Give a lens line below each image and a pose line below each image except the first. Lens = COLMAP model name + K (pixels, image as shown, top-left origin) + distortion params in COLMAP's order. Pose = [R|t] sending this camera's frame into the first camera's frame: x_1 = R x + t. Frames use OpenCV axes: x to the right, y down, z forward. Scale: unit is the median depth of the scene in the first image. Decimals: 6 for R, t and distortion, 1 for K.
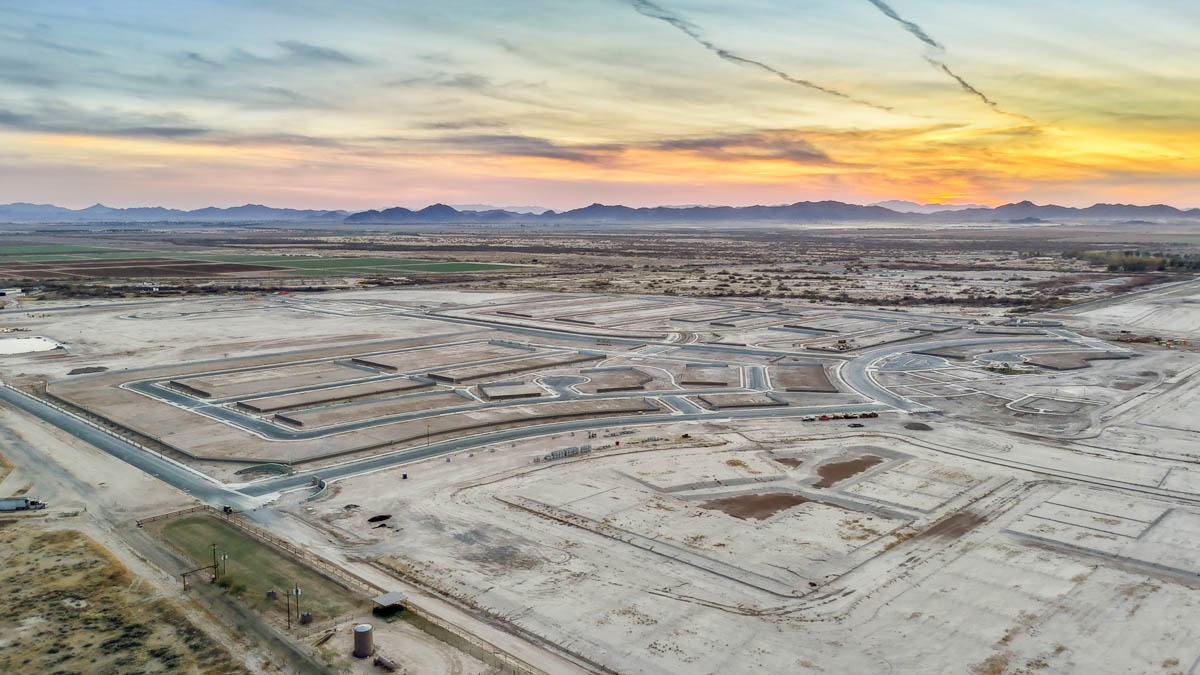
lens RADIAL K [[887.1, 0, 614.0], [0, 887.1, 337.5], [0, 0, 1]] dist [0.069604, -0.078695]
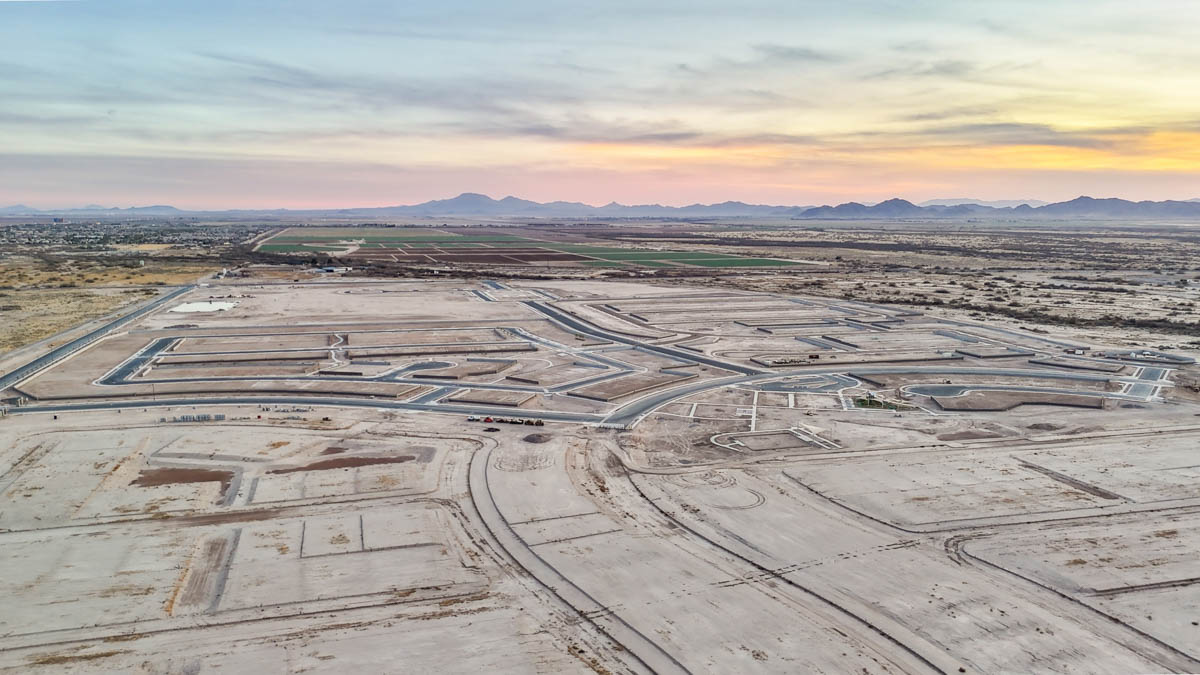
lens RADIAL K [[887.1, 0, 614.0], [0, 887.1, 337.5], [0, 0, 1]] dist [0.069604, -0.078695]
pose [[0.868171, 0.072038, -0.491009, 0.800684], [-0.069531, 0.997306, 0.023379, -0.031387], [0.491370, 0.013844, 0.870841, 0.209059]]
